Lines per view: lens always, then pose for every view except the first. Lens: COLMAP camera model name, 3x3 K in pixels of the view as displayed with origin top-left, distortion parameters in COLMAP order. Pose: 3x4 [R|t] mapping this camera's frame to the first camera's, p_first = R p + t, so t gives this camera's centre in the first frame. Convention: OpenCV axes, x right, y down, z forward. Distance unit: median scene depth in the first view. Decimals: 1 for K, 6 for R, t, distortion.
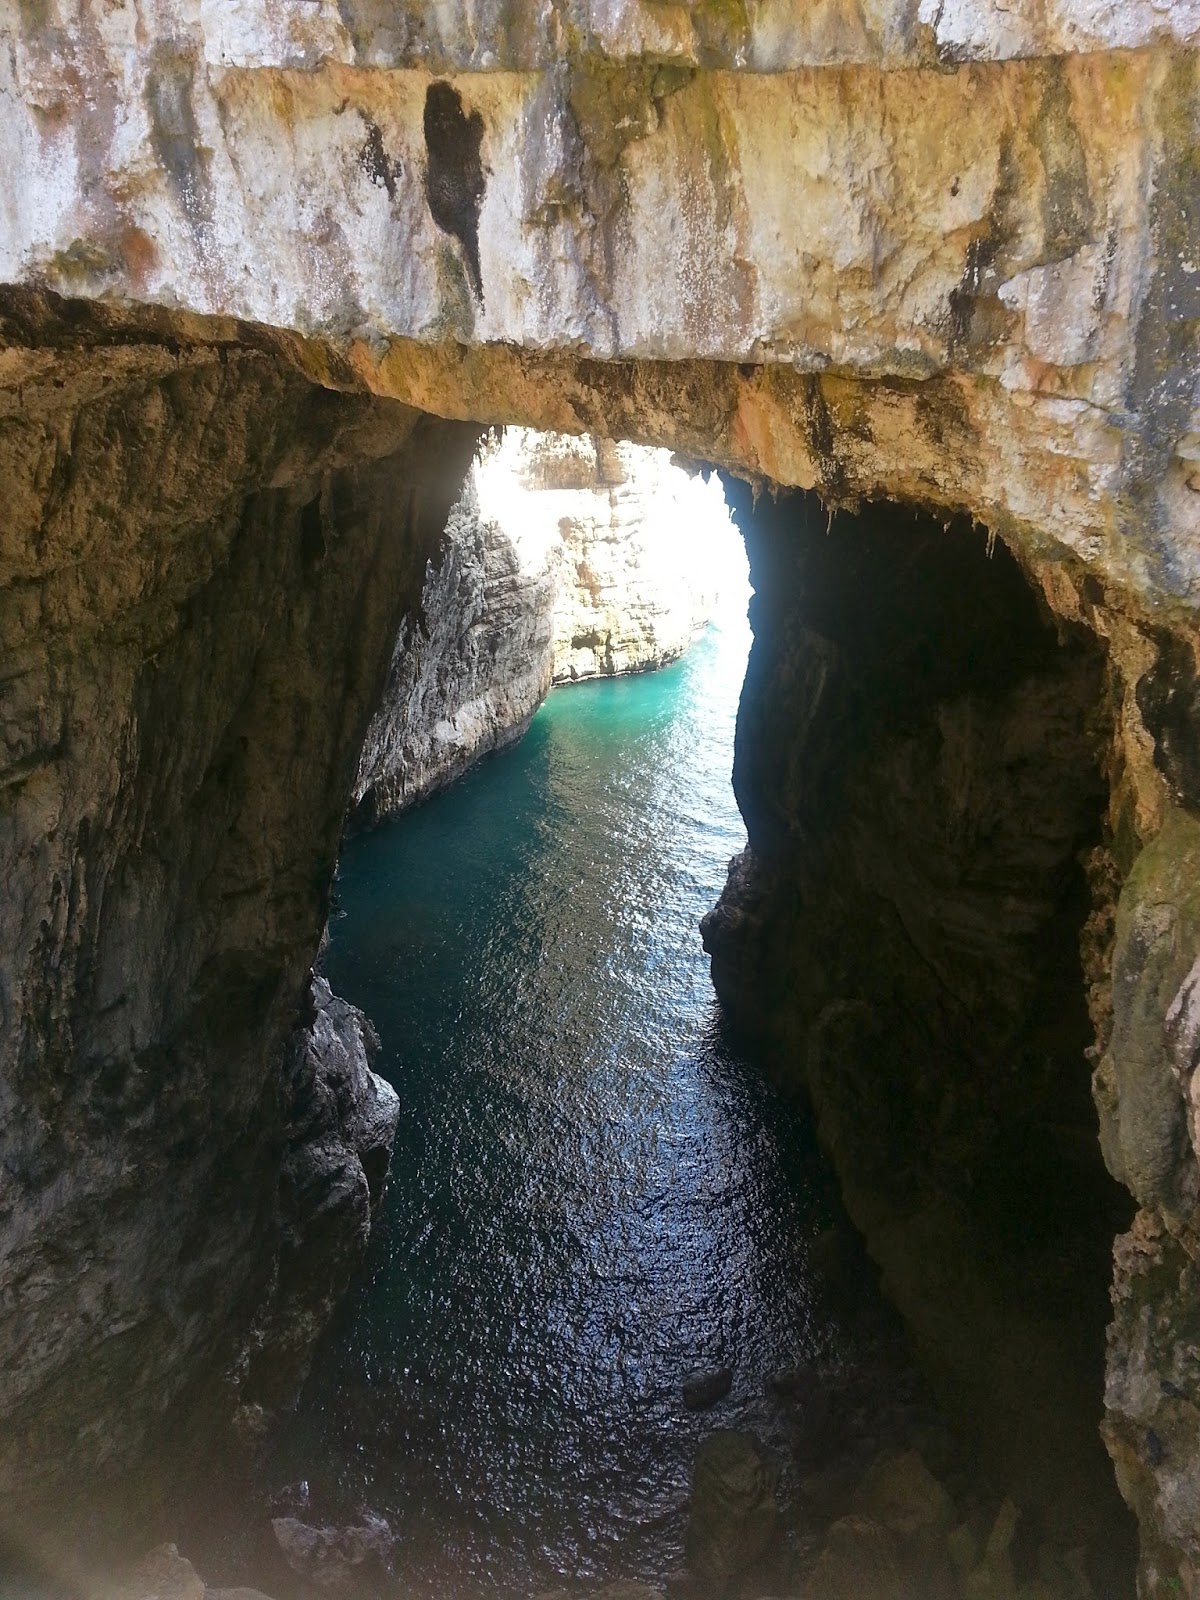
lens RADIAL K [[1275.8, 0, 600.0], [0, 1275.8, 800.0], [0, 0, 1]] dist [-0.035542, -0.001183]
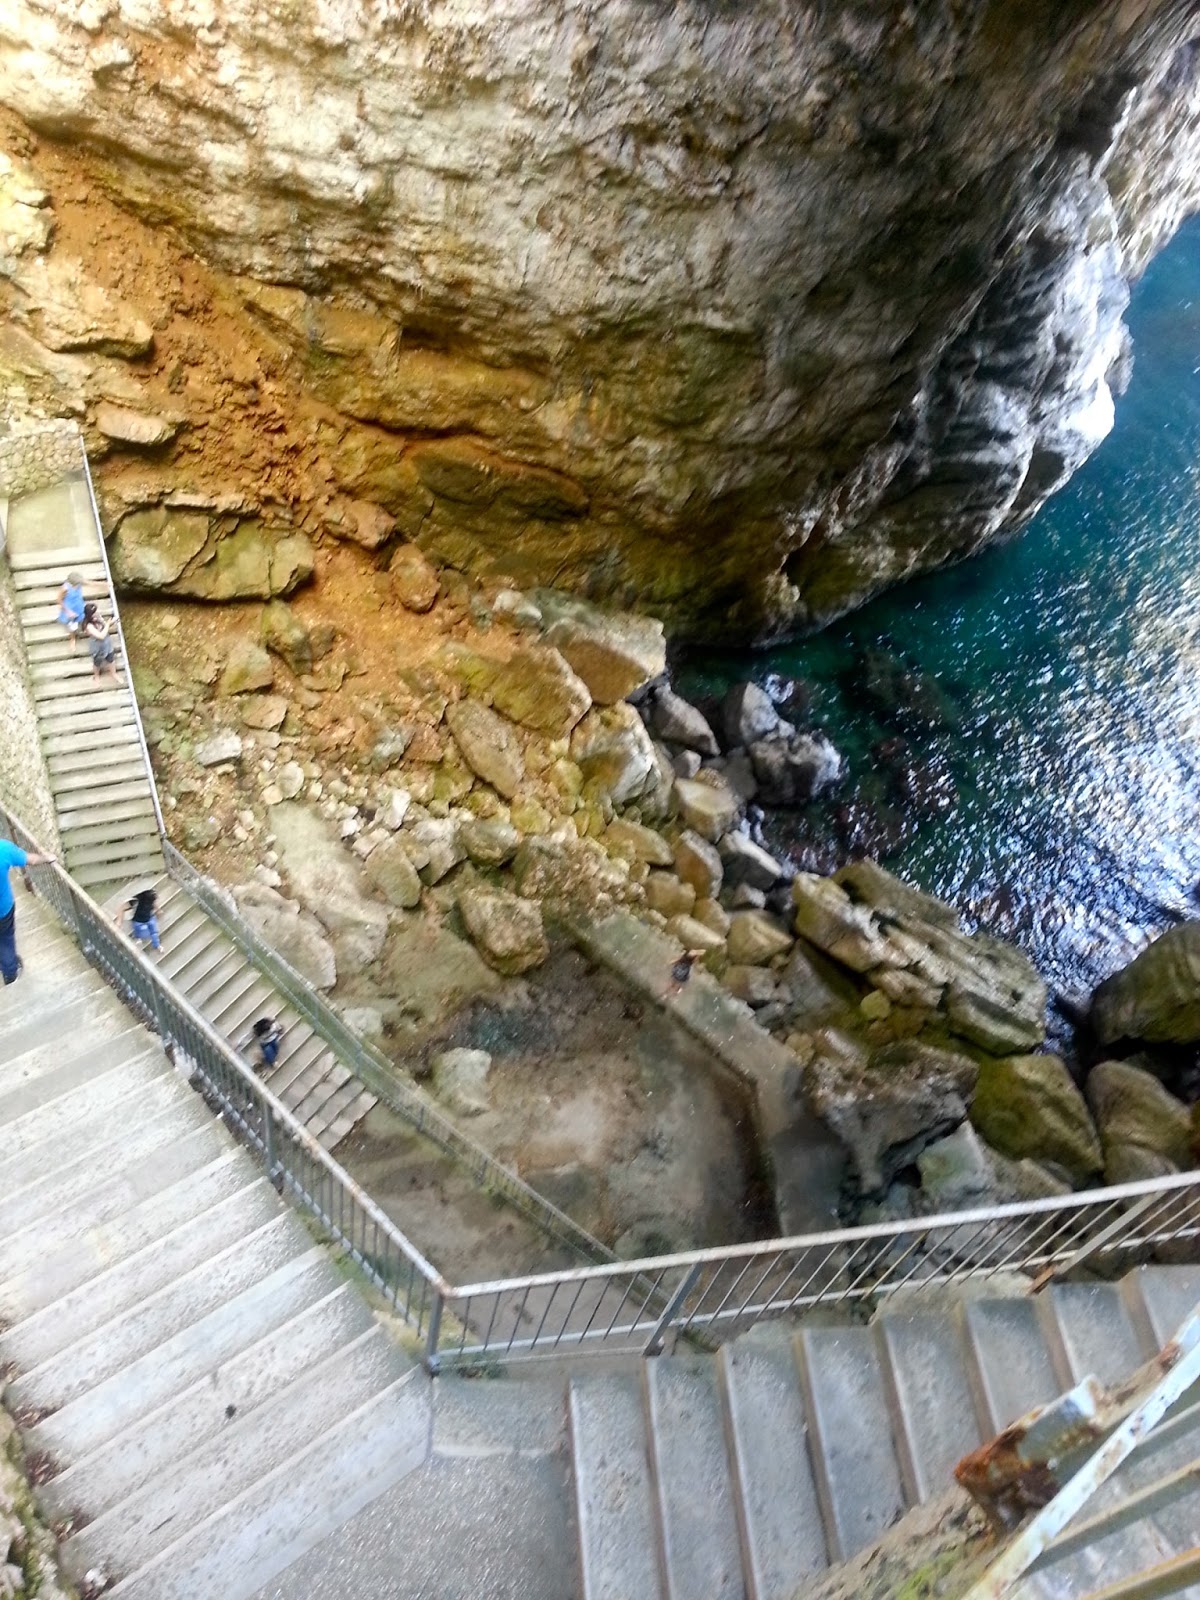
lens RADIAL K [[1275.8, 0, 600.0], [0, 1275.8, 800.0], [0, 0, 1]] dist [-0.035542, -0.001183]
pose [[0.712629, 0.612261, -0.342485, 0.045341], [-0.411810, 0.760312, 0.502333, 0.175113], [0.567955, -0.216938, 0.793955, 0.121724]]
